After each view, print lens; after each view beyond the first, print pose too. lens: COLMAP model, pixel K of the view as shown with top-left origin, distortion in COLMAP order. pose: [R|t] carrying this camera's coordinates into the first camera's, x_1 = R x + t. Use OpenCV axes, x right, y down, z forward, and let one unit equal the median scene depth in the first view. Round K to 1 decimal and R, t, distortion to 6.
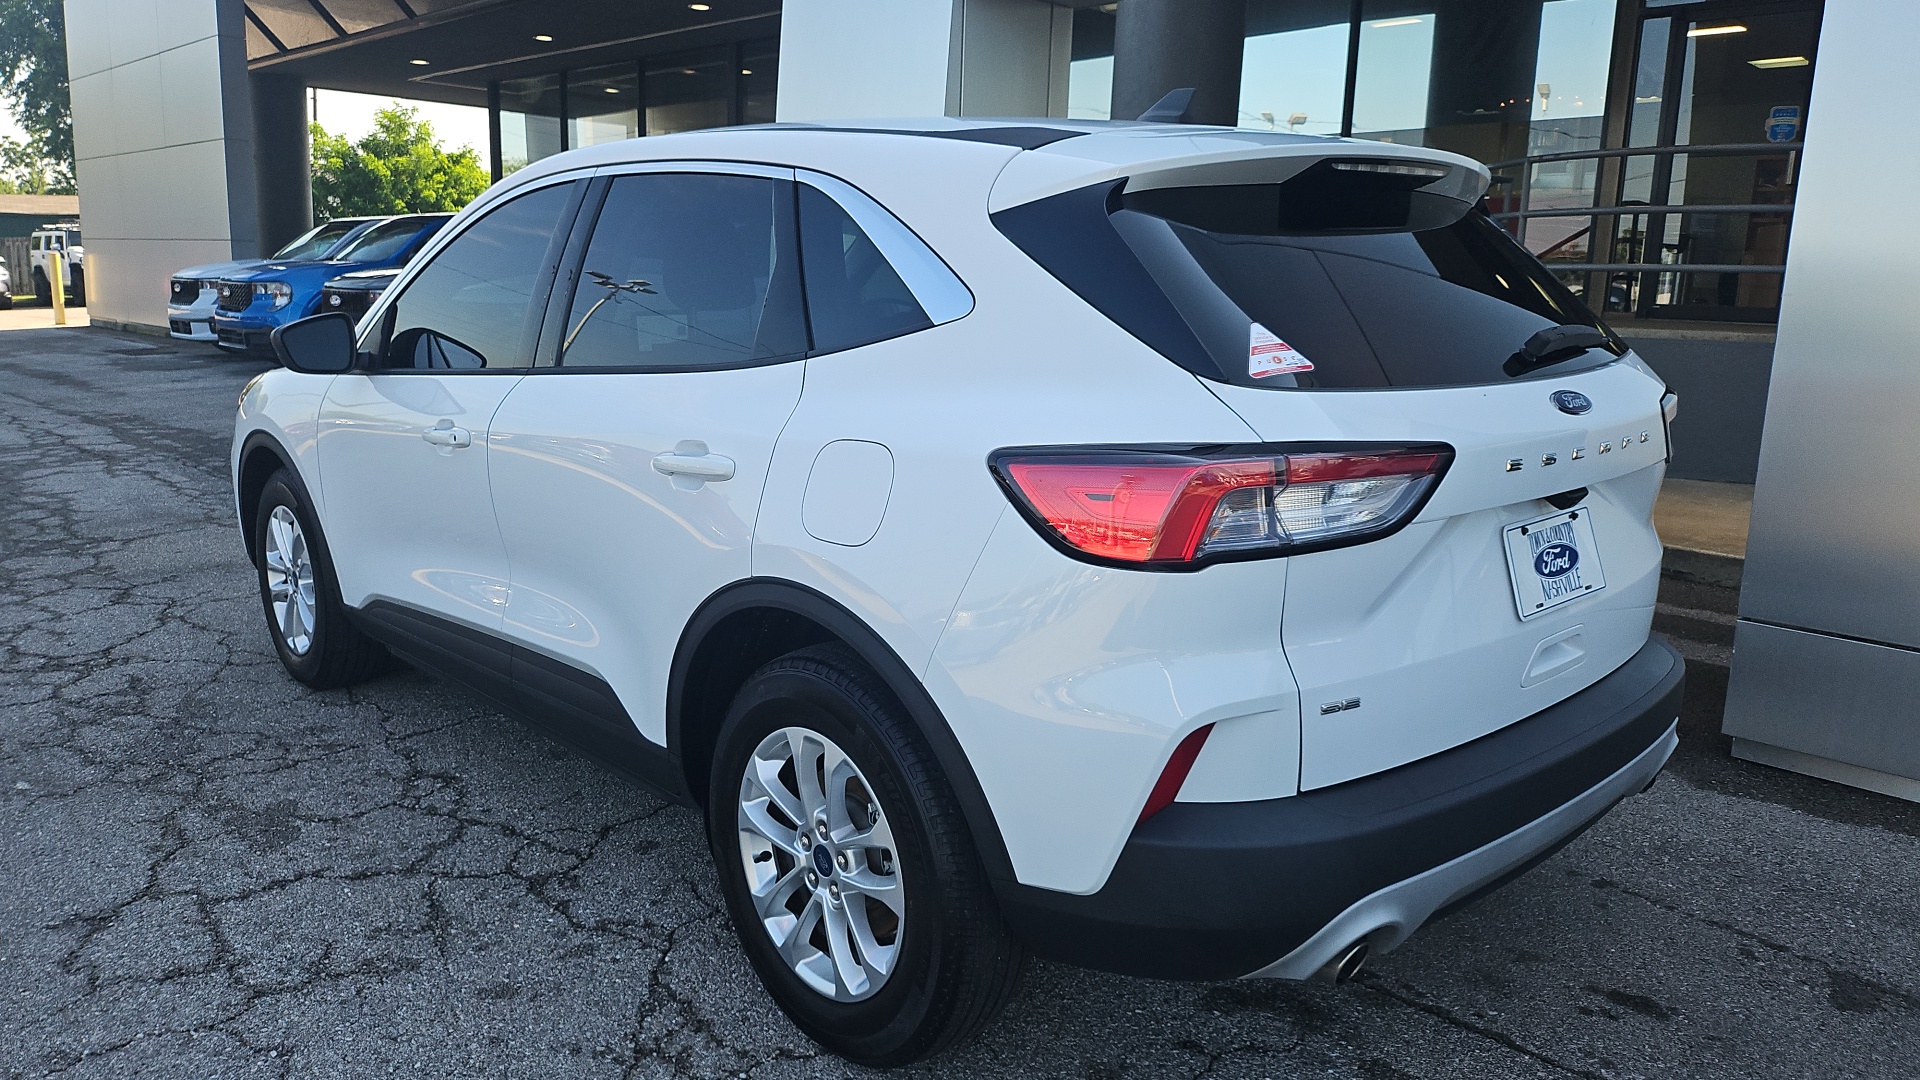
lens RADIAL K [[1434.2, 0, 961.1], [0, 1434.2, 526.5], [0, 0, 1]] dist [0.026357, -0.060457]
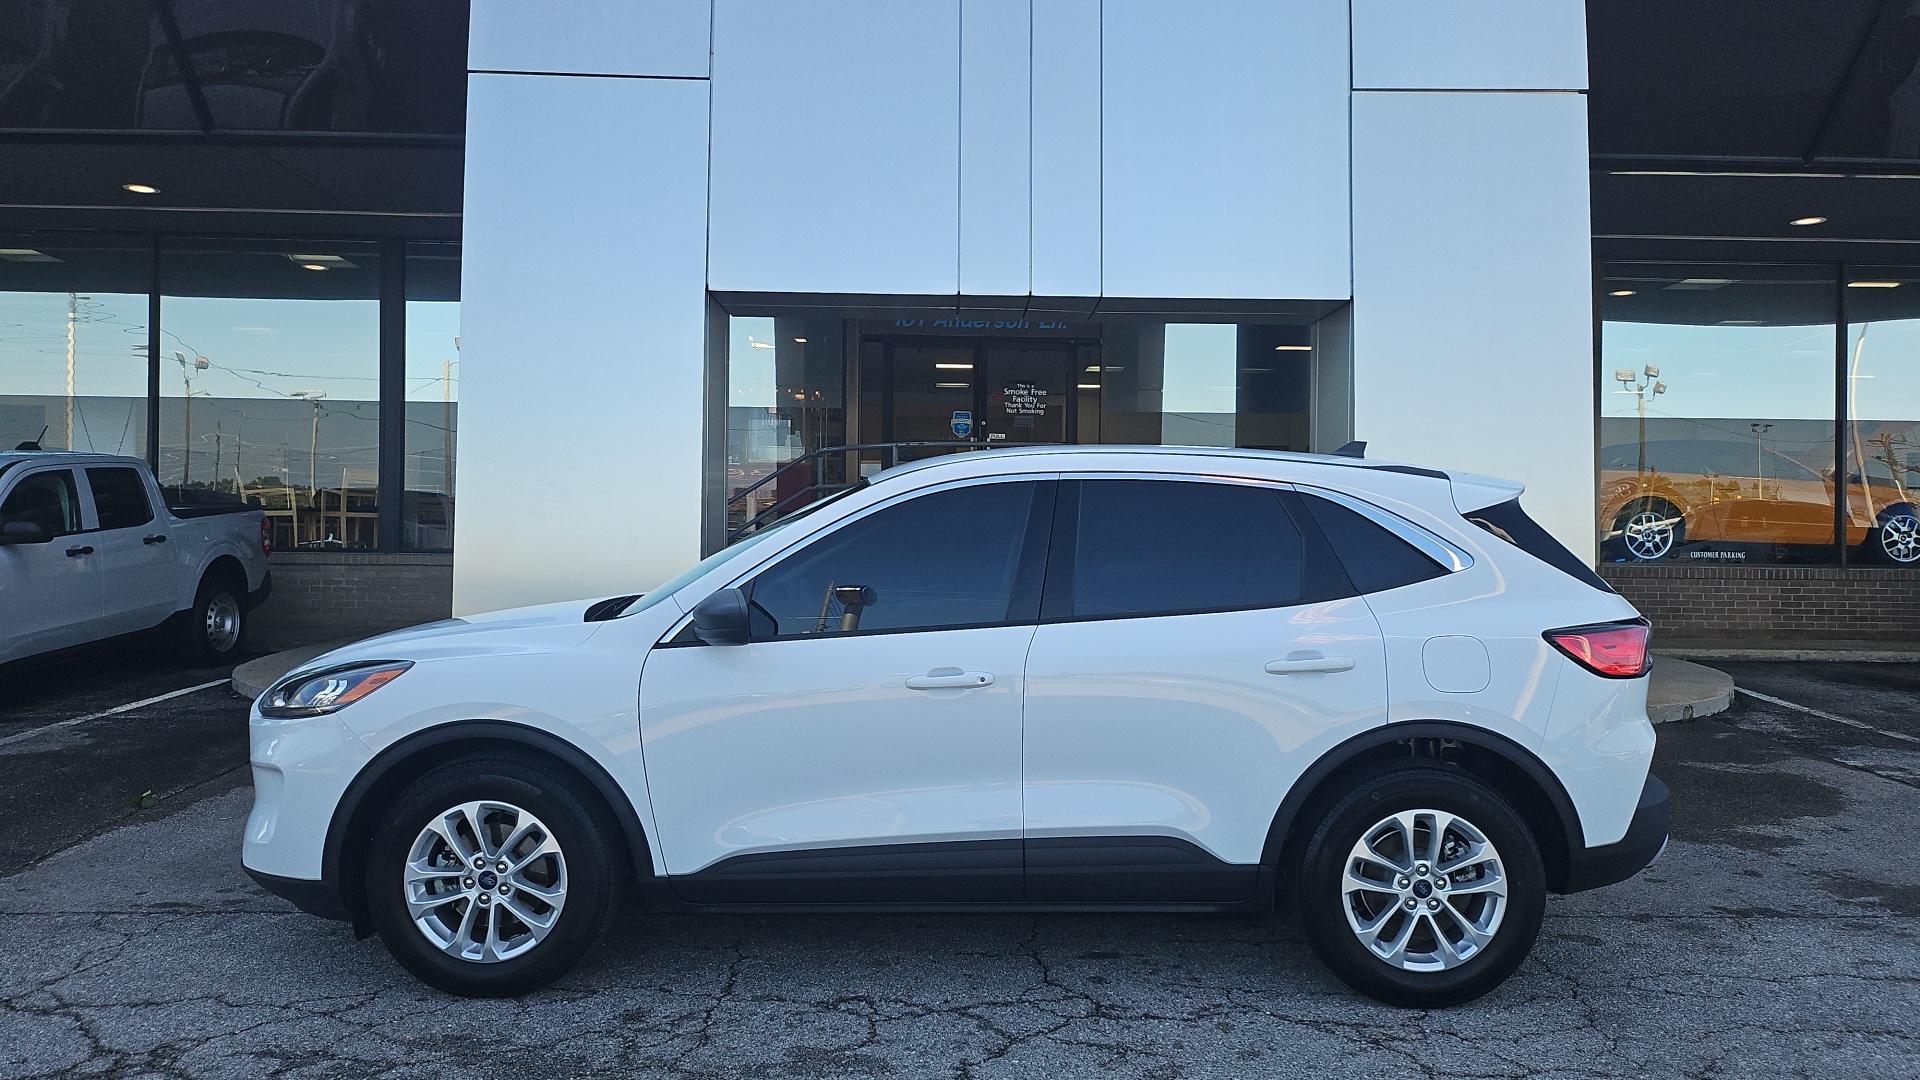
lens RADIAL K [[1434.2, 0, 960.9], [0, 1434.2, 526.2], [0, 0, 1]] dist [0.026357, -0.060457]
pose [[0.682528, -0.024071, 0.730463, -1.346905], [0.146891, 0.983581, -0.104840, -0.071158], [-0.715946, 0.178855, 0.674857, 0.136633]]
